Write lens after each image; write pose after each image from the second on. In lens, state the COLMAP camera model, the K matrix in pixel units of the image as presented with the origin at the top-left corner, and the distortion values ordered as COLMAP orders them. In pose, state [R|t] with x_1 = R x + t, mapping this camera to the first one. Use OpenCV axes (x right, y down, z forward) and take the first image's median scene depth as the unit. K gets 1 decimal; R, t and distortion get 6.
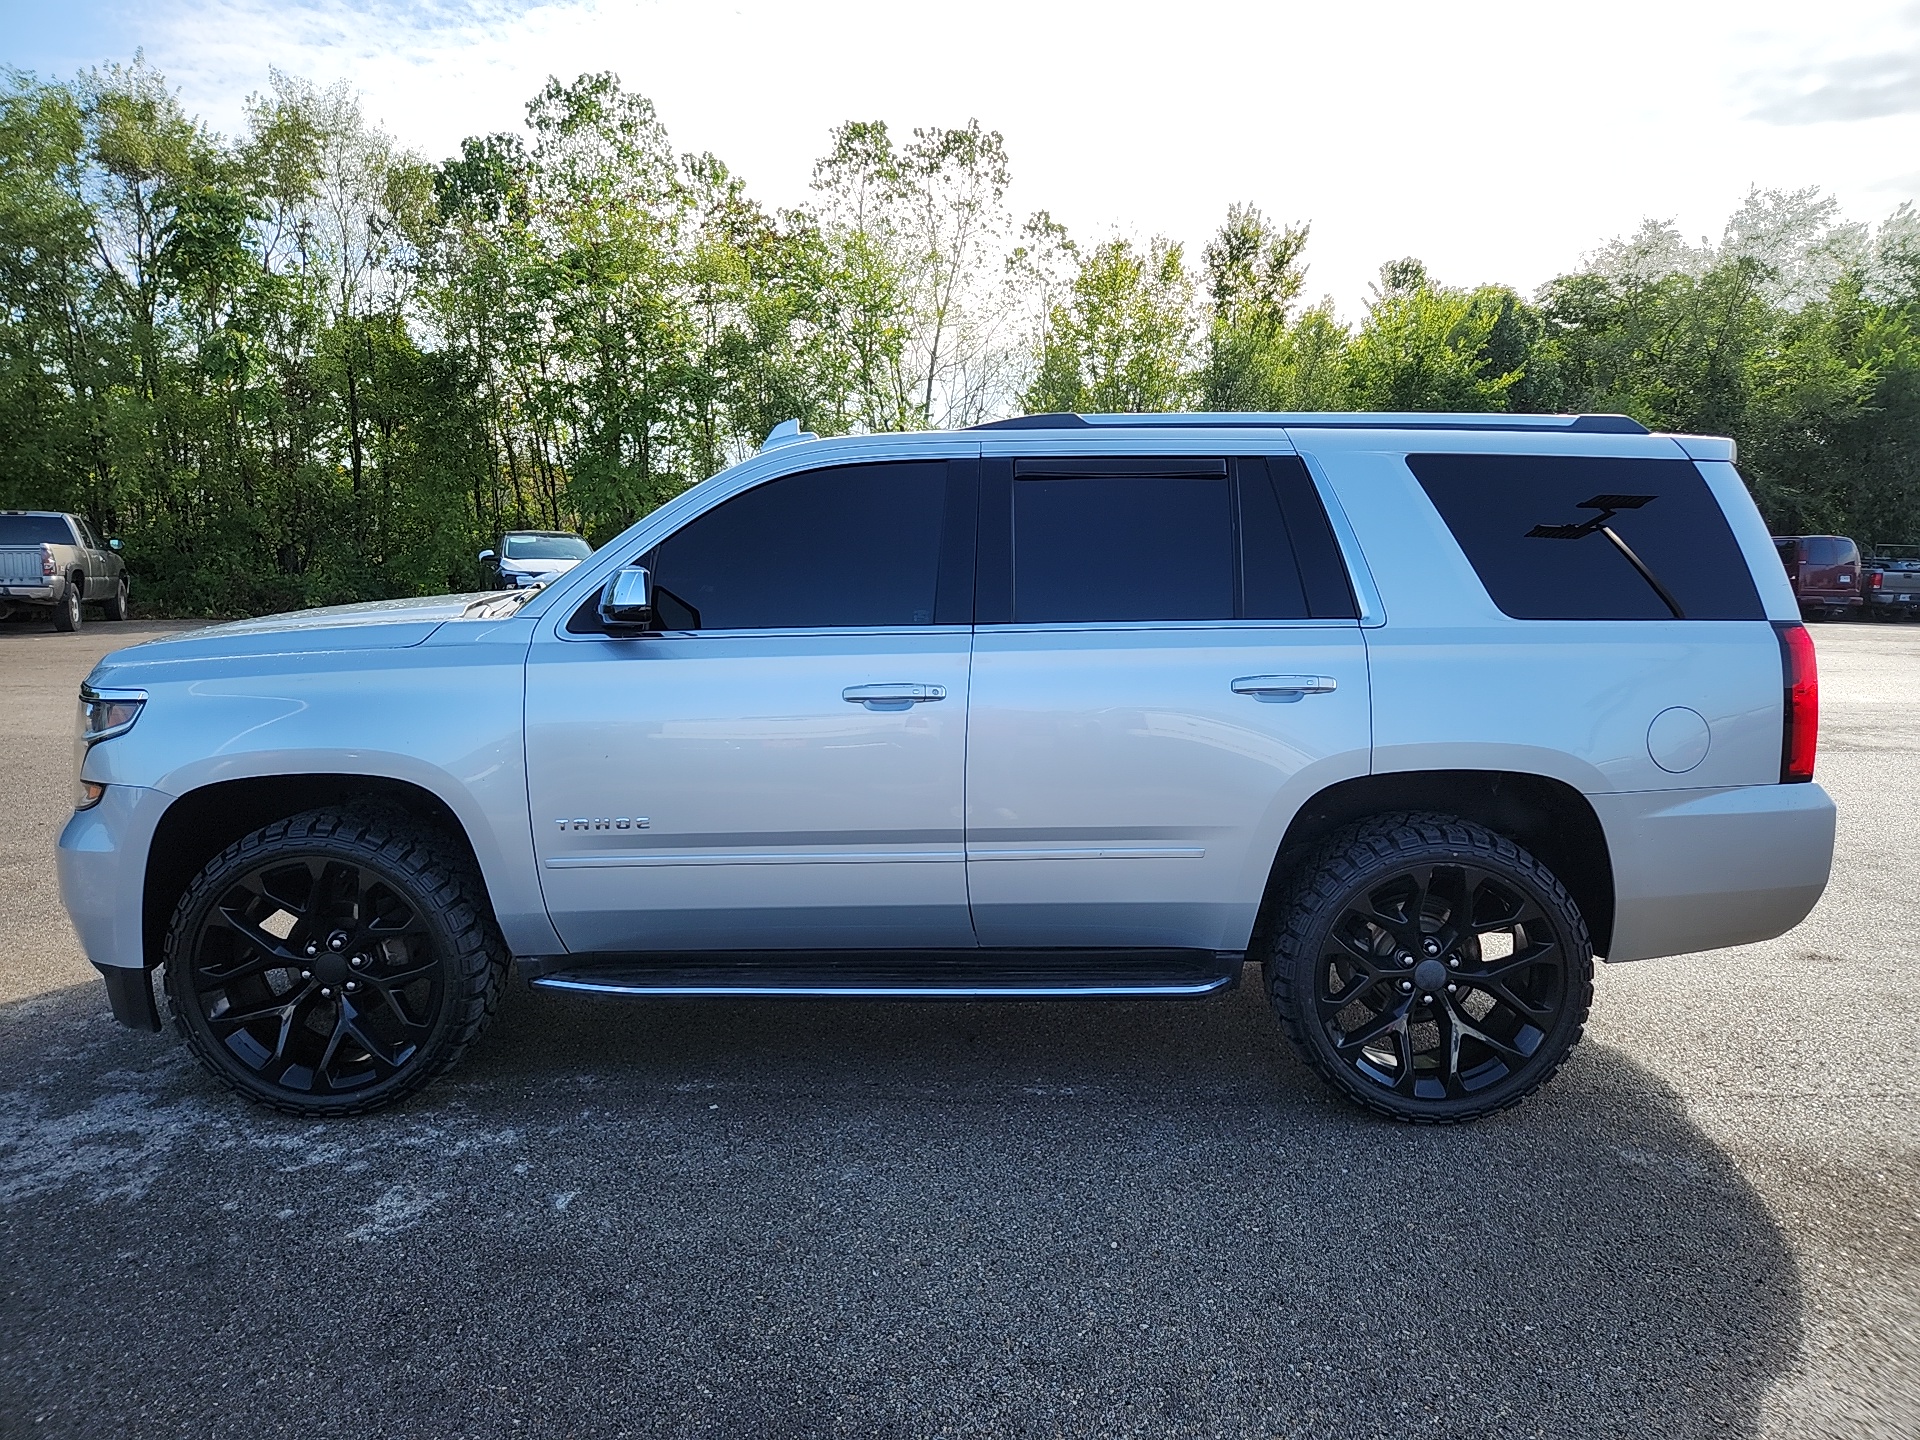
lens RADIAL K [[1275.8, 0, 963.3], [0, 1275.8, 703.3], [0, 0, 1]] dist [0.076153, -0.061427]
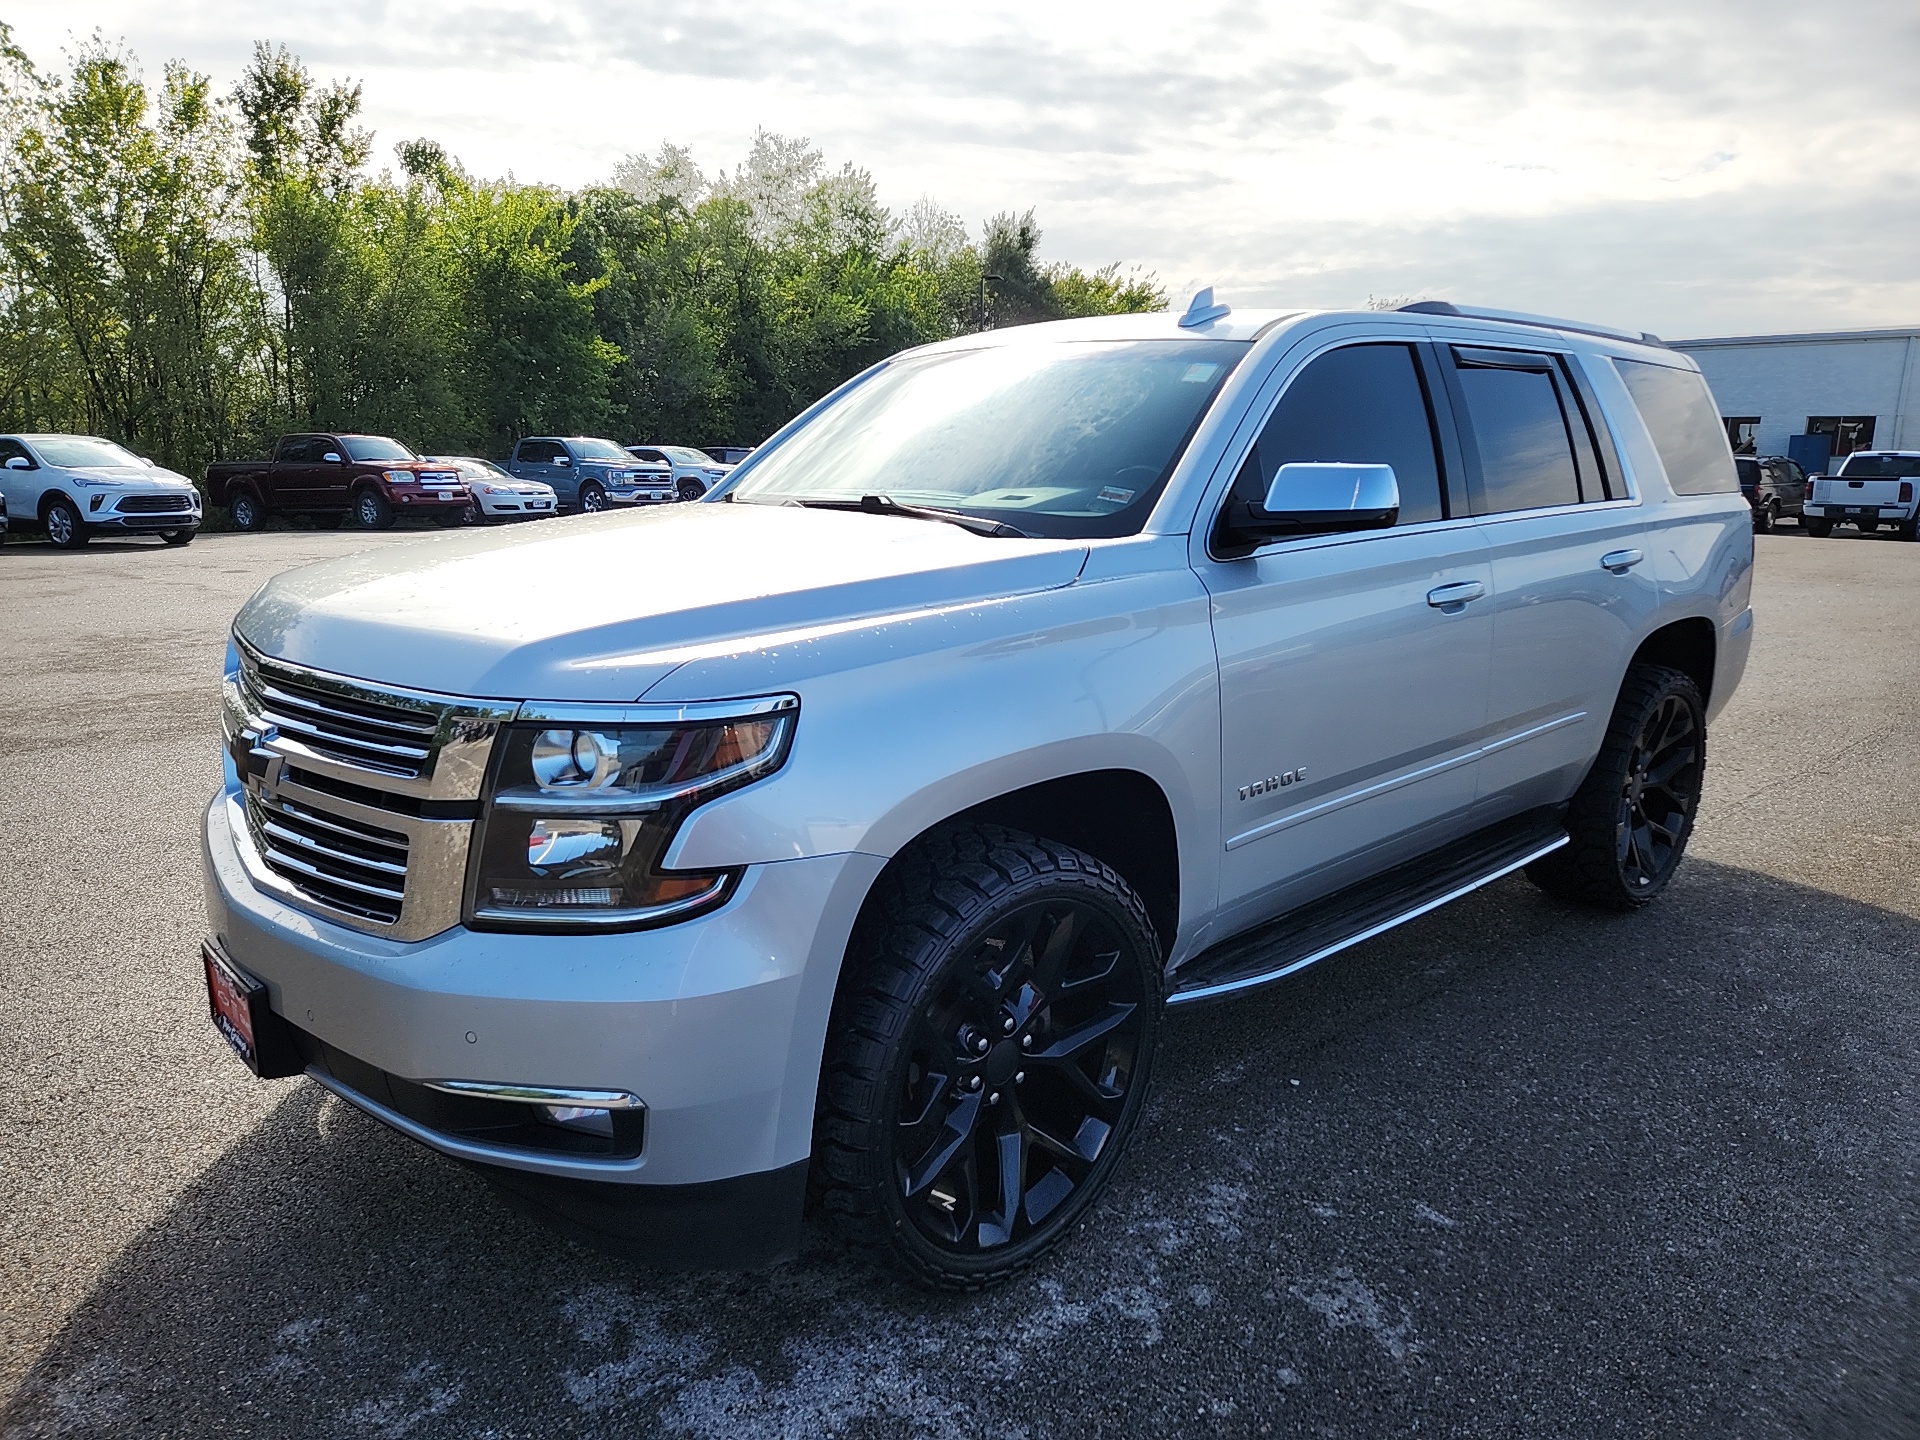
lens RADIAL K [[1275.8, 0, 942.4], [0, 1275.8, 711.9], [0, 0, 1]] dist [0.076153, -0.061427]
pose [[0.735757, -0.136944, 0.663255, -0.092463], [0.085248, 0.990280, 0.109899, -0.005561], [-0.671859, -0.024318, 0.740280, 0.051774]]
